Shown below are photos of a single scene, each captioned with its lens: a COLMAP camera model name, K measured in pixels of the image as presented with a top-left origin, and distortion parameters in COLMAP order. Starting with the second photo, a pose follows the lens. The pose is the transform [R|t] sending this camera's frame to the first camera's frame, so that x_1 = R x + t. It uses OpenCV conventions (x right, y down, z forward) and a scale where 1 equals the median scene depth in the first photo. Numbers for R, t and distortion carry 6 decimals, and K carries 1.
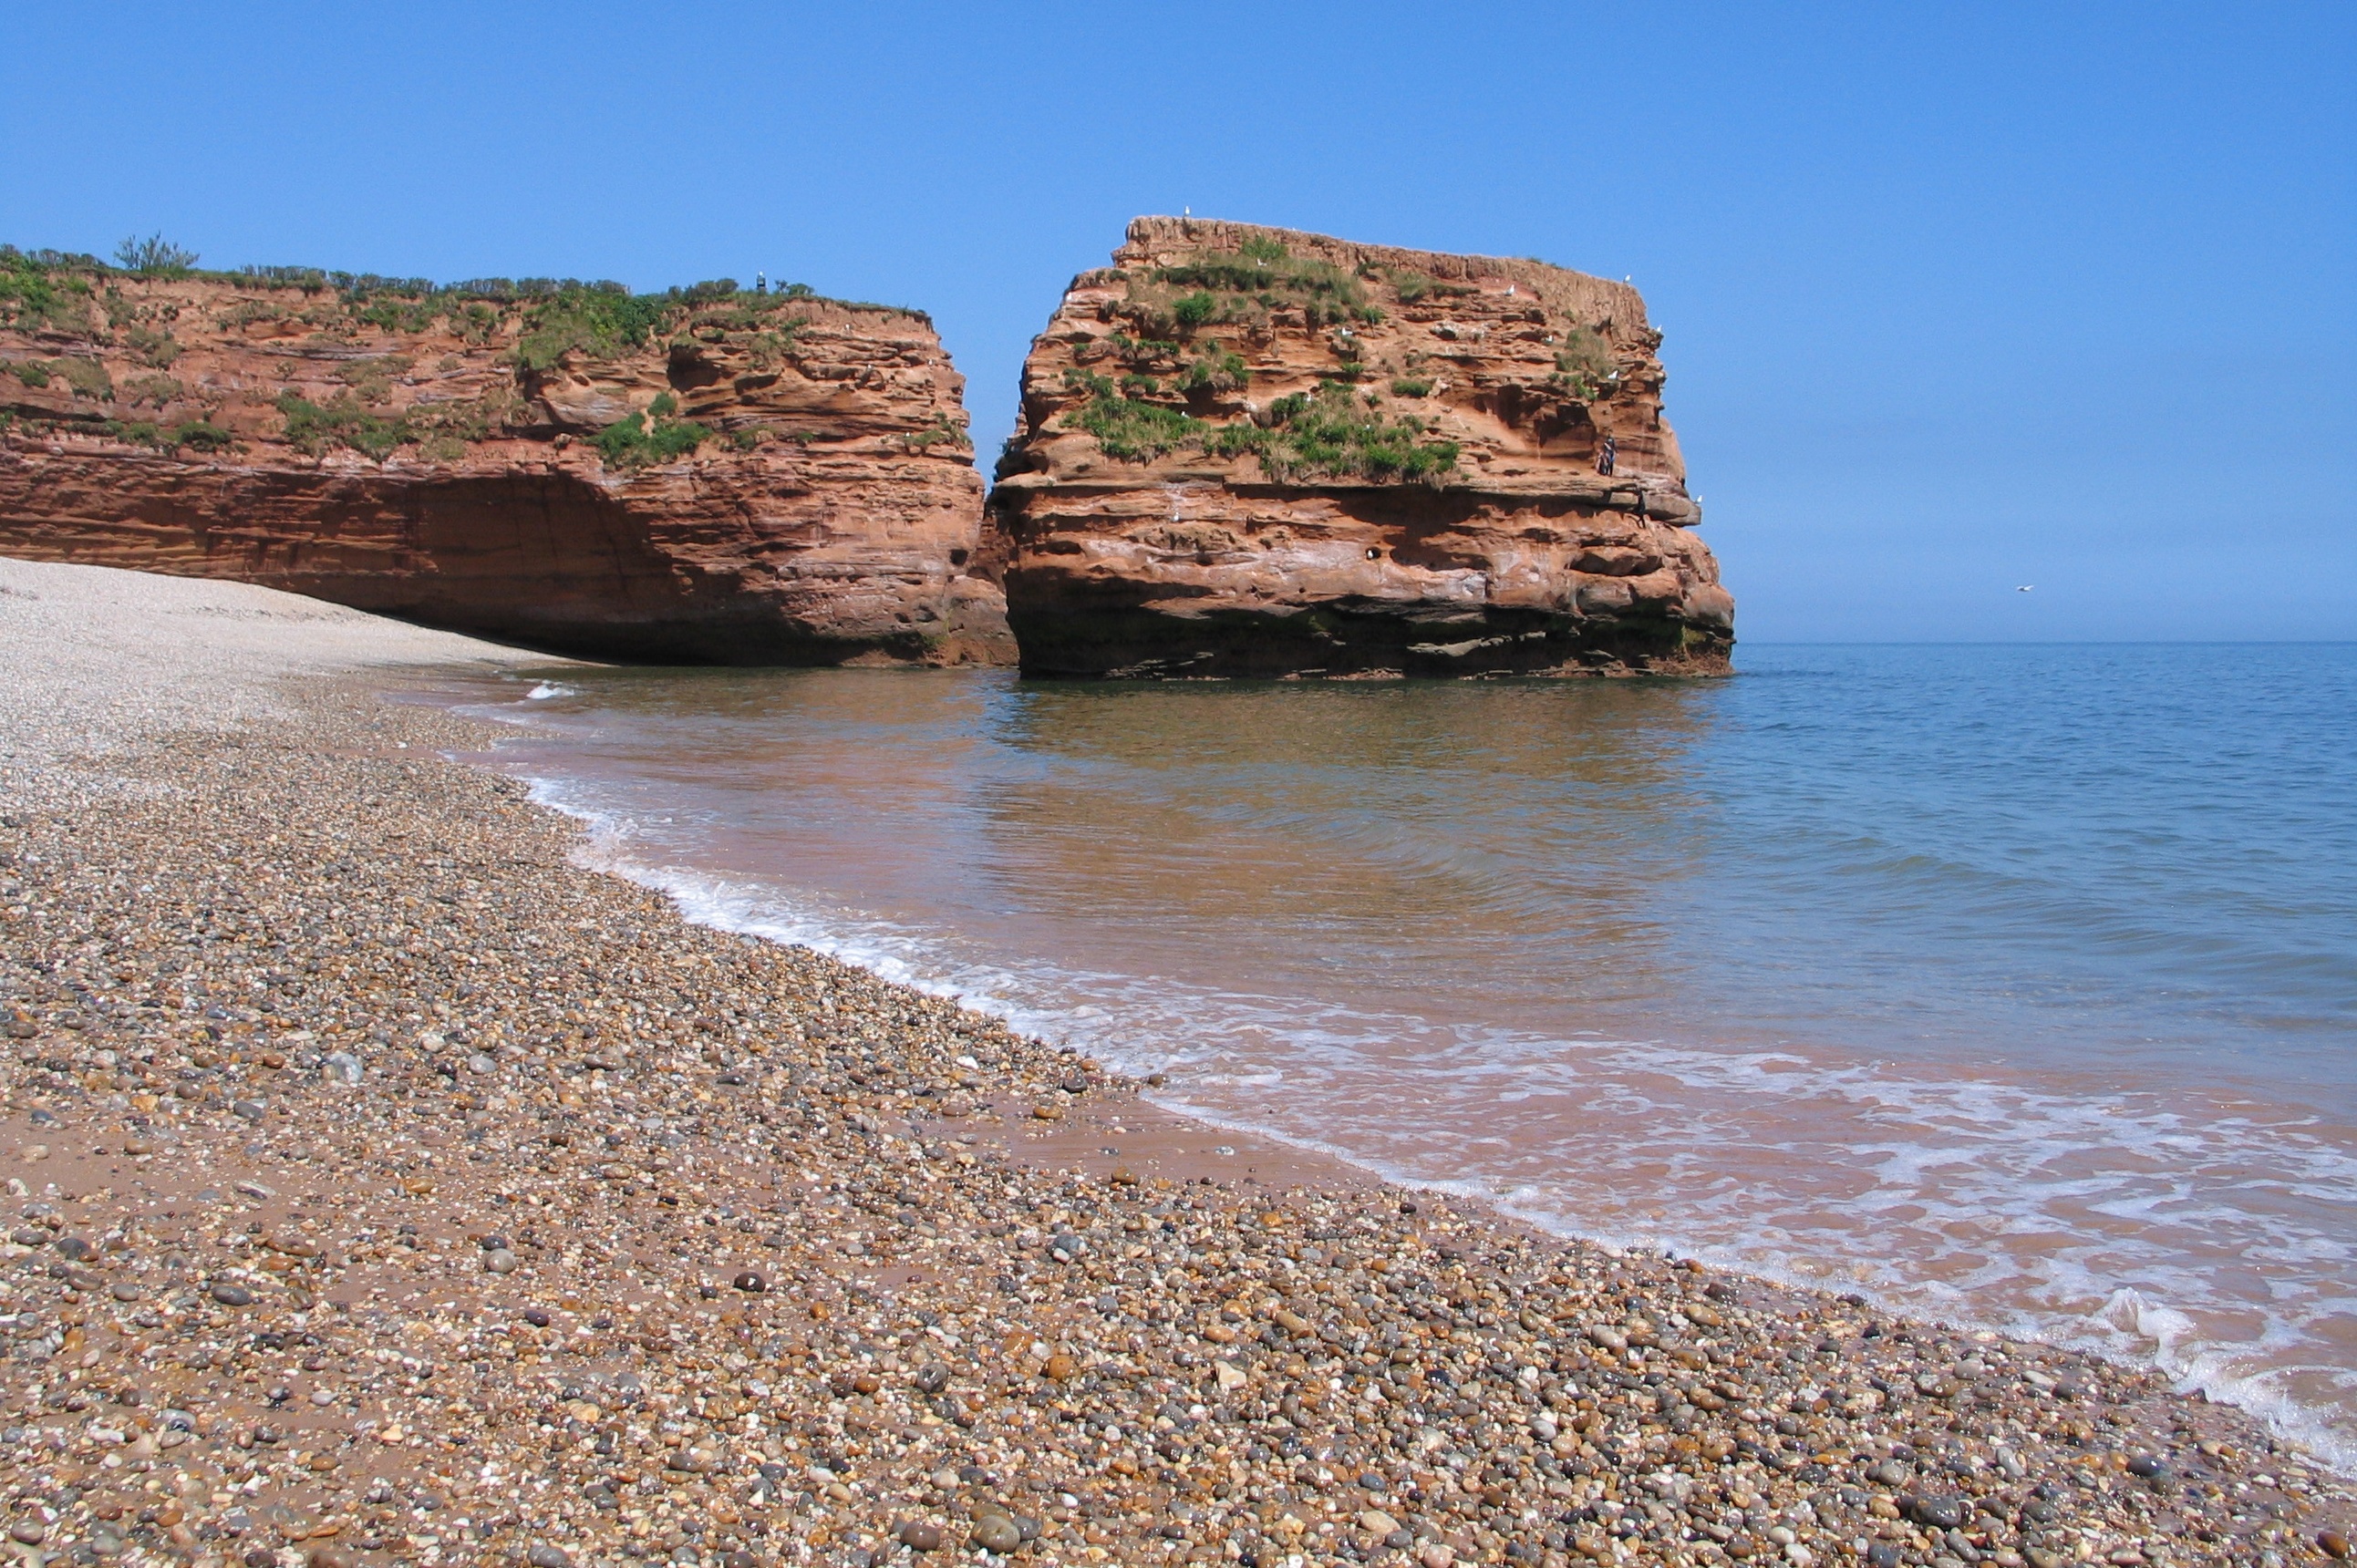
lens RADIAL K [[2445.5, 0, 1180.8], [0, 2445.5, 723.9], [0, 0, 1]] dist [-0.205788, 0.243883]
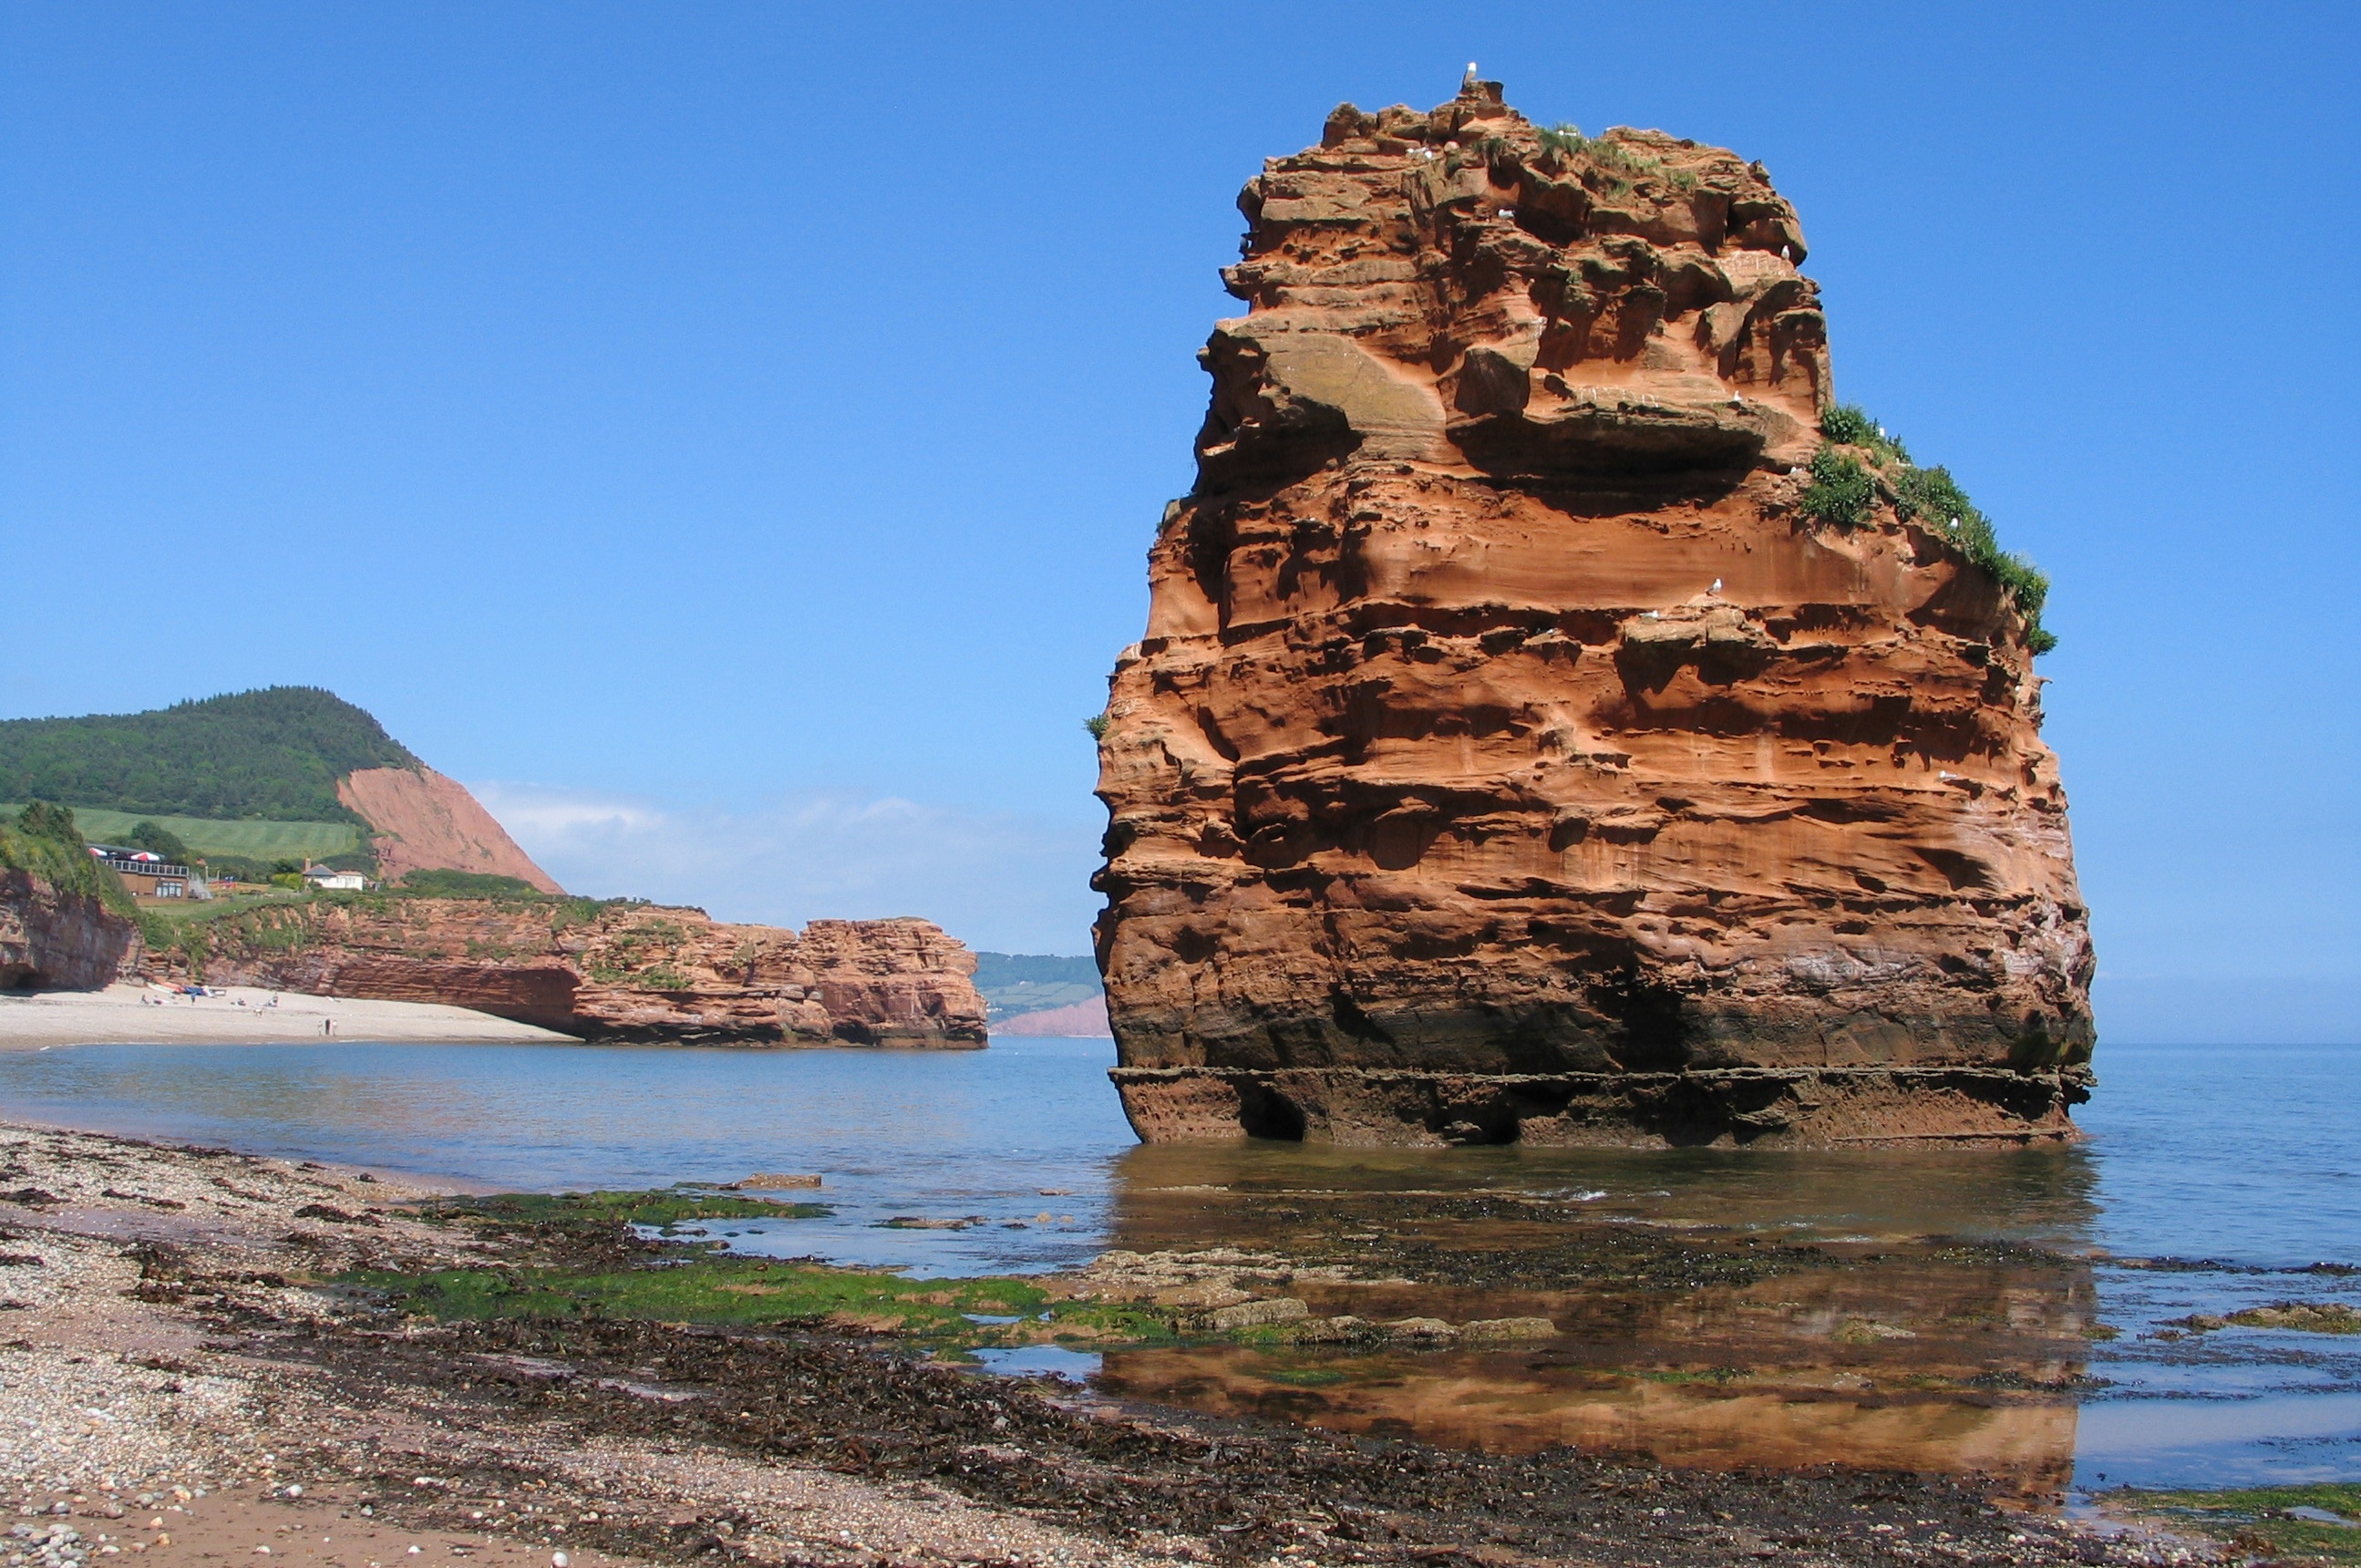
lens RADIAL K [[2447.6, 0, 1184.0], [0, 2447.6, 833.9], [0, 0, 1]] dist [-0.206340, 0.278563]
pose [[0.971445, -0.004724, -0.237217, 1.091774], [-0.023096, 0.993171, -0.114360, 0.042260], [0.236137, 0.116573, 0.964702, -1.514657]]
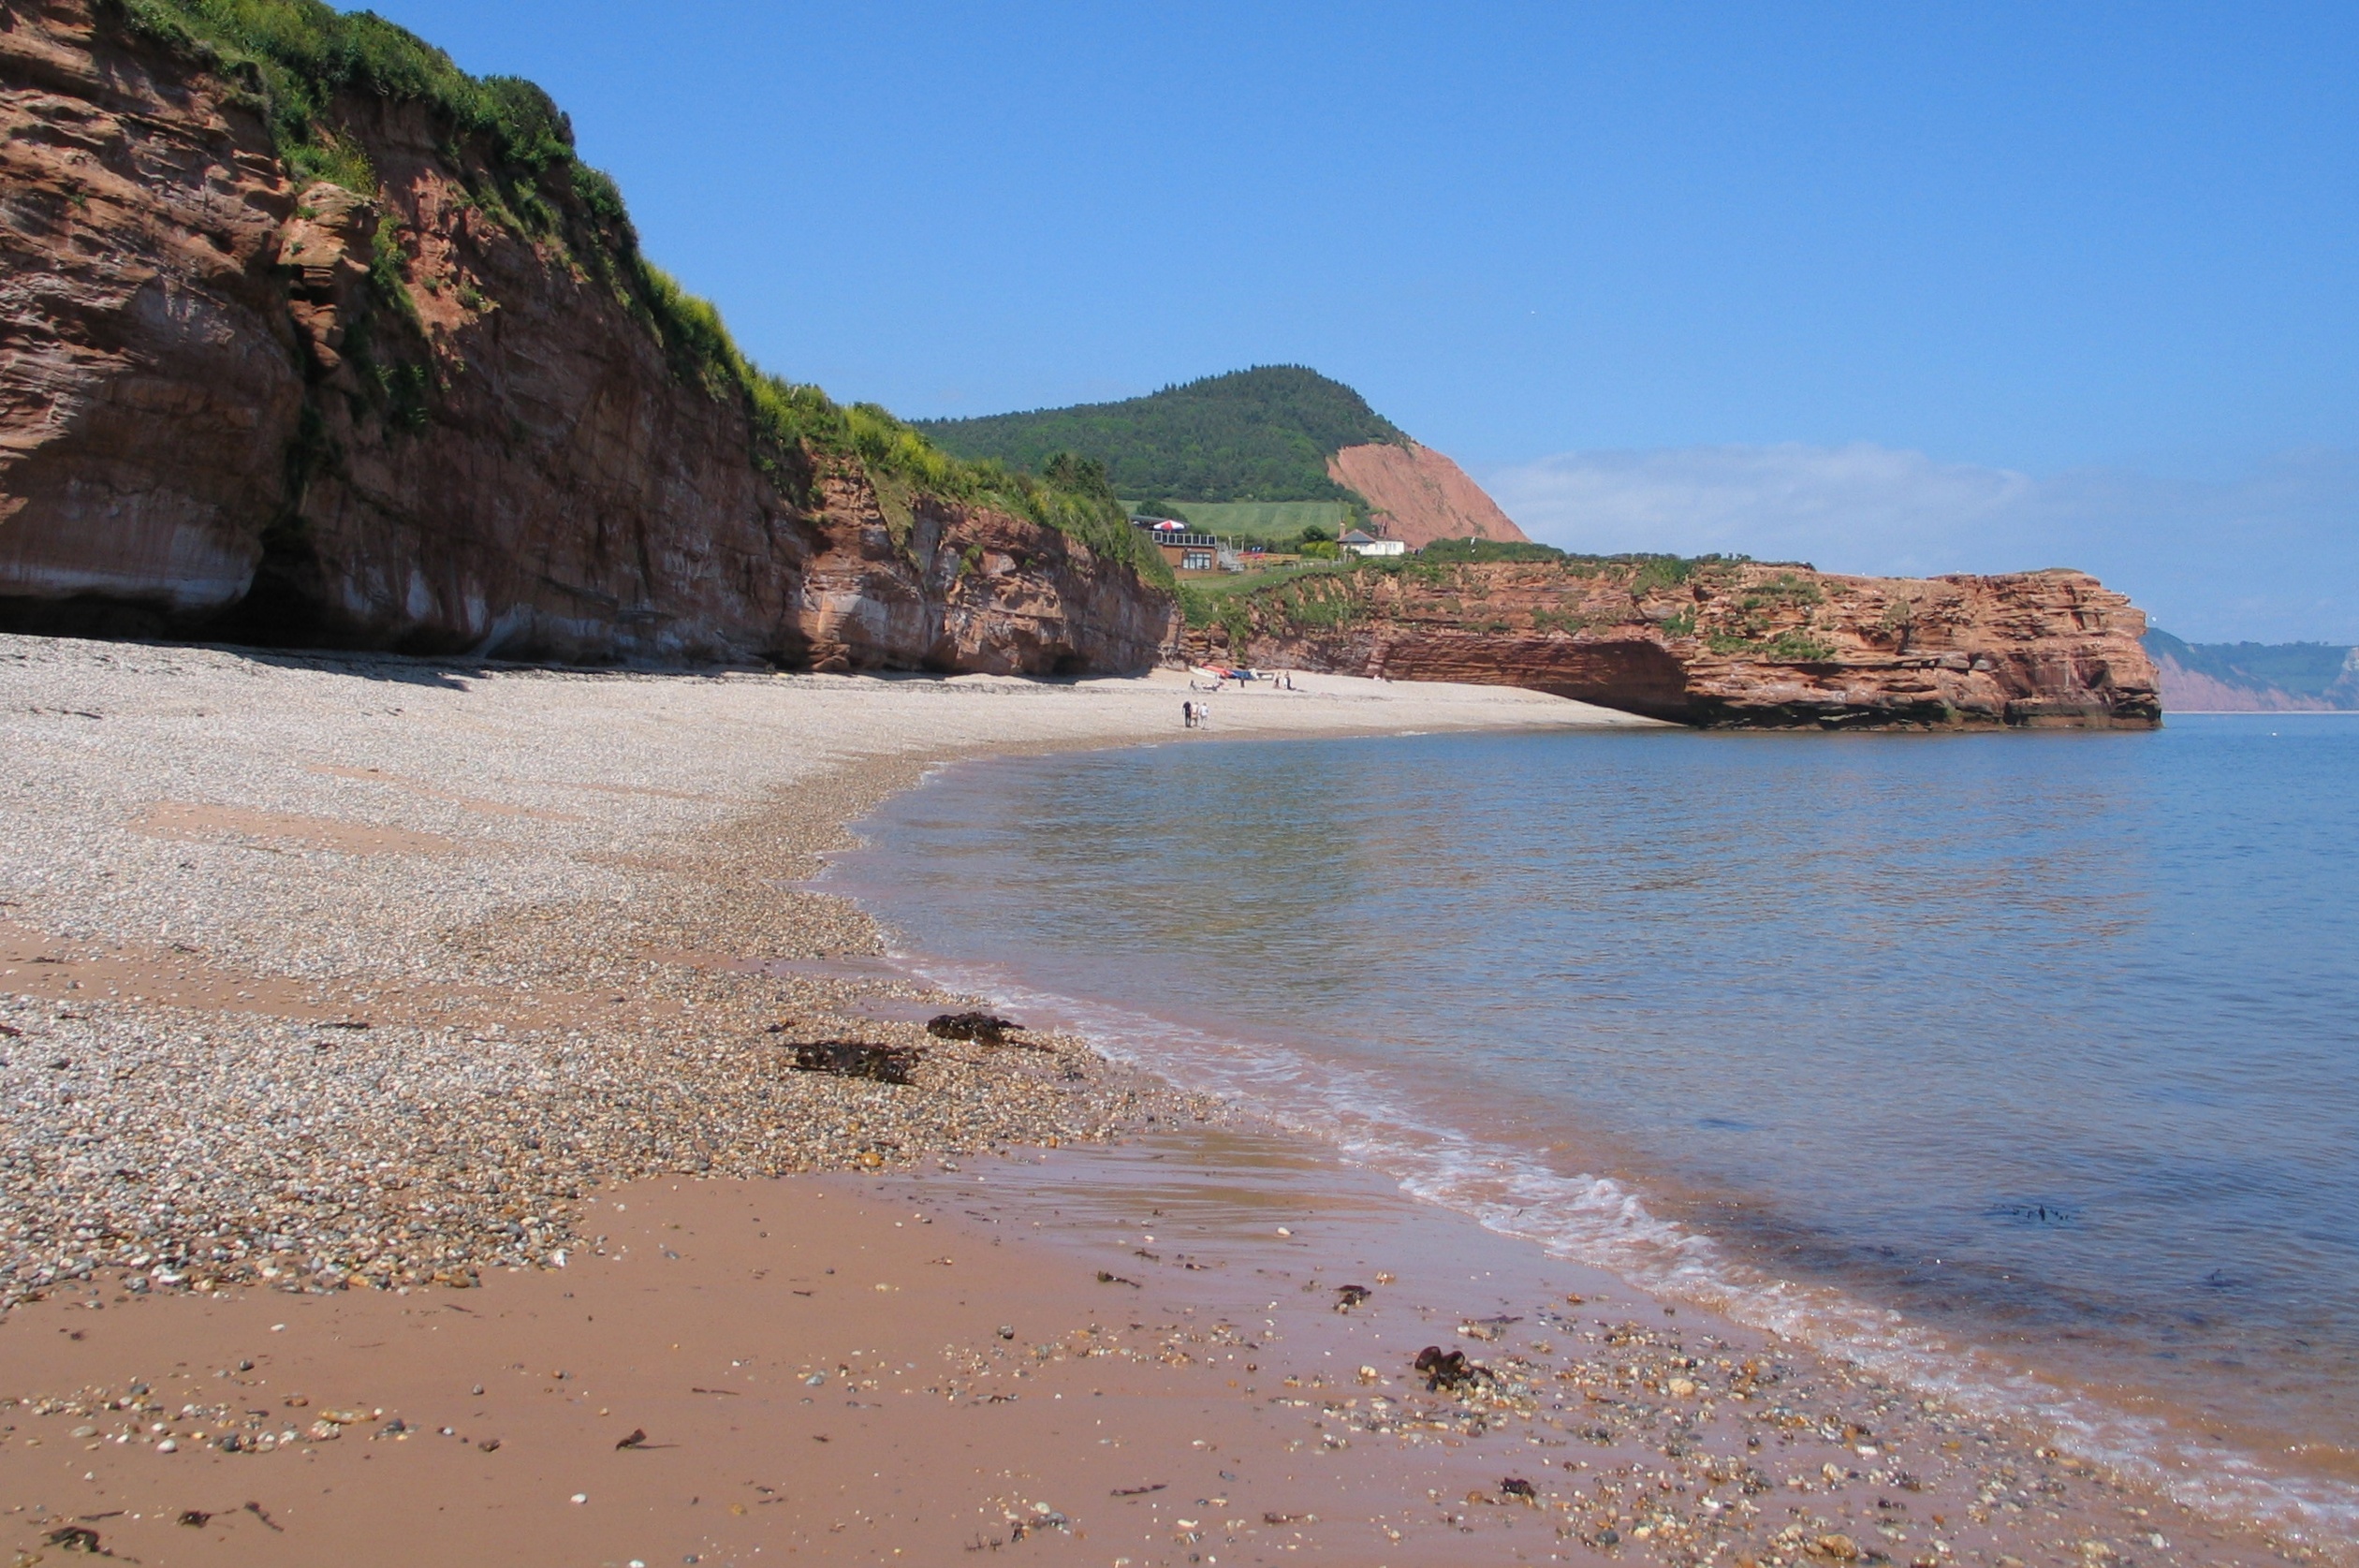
lens RADIAL K [[2509.3, 0, 1176.1], [0, 2509.3, 730.8], [0, 0, 1]] dist [-0.200847, 0.258365]
pose [[0.806548, 0.009030, -0.591100, 0.802253], [-0.023413, 0.999587, -0.016676, 0.033913], [0.590705, 0.027289, 0.806426, -1.207256]]
